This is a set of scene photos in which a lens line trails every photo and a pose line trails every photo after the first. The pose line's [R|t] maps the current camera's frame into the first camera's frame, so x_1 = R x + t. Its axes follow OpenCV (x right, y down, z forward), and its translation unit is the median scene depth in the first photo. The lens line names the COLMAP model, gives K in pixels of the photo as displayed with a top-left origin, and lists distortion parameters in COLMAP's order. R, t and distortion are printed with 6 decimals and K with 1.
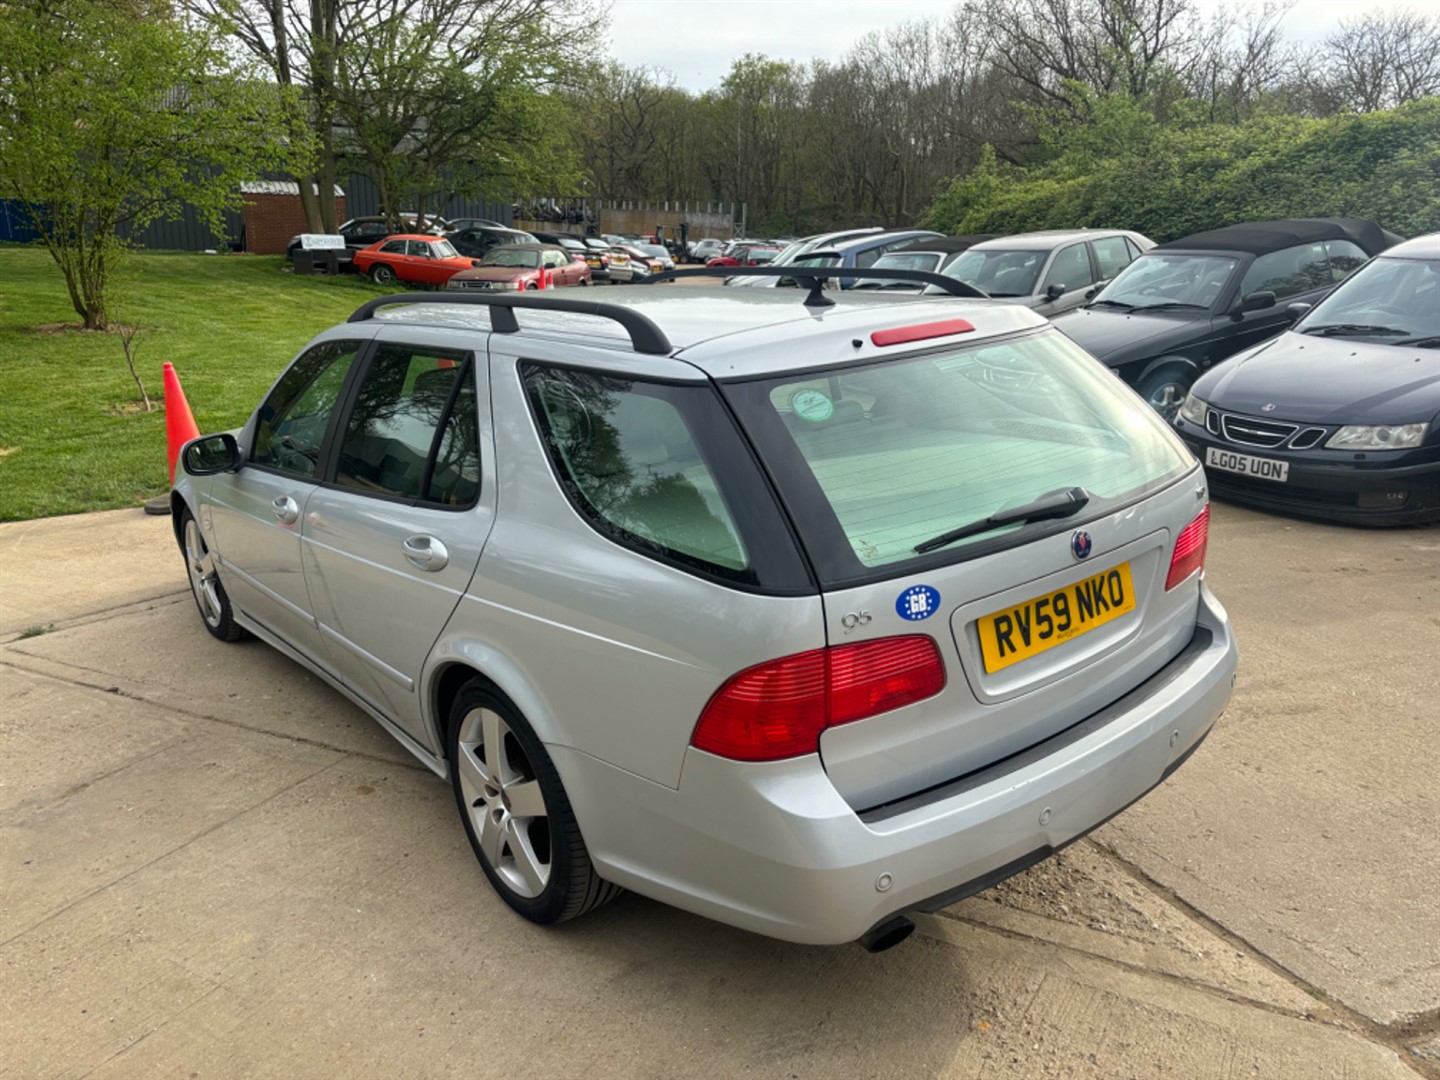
lens RADIAL K [[1118.0, 0, 715.5], [0, 1118.0, 548.1], [0, 0, 1]] dist [0.043995, -0.051839]
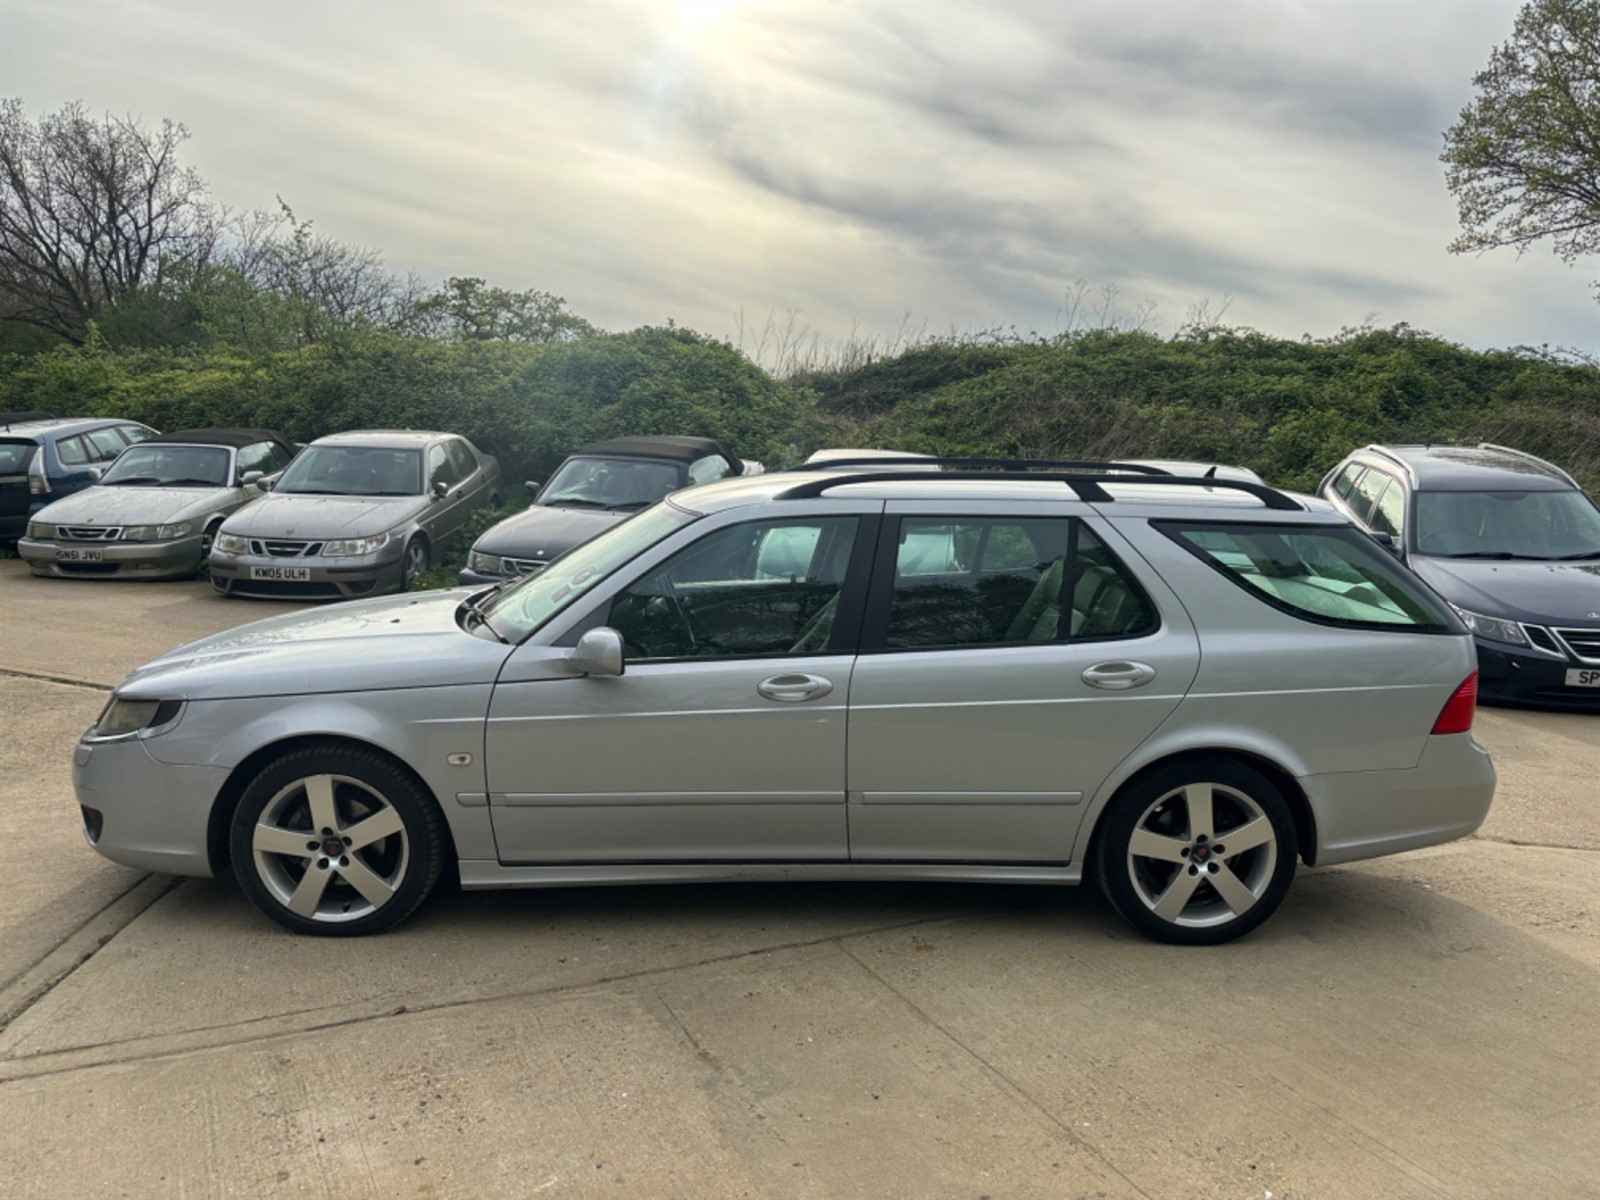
lens RADIAL K [[1242.2, 0, 810.2], [0, 1242.2, 597.3], [0, 0, 1]] dist [0.043995, -0.051839]
pose [[0.582503, -0.055495, 0.810932, -1.117056], [0.174589, 0.982923, -0.058144, -0.043055], [-0.793857, 0.175449, 0.582244, 0.326093]]
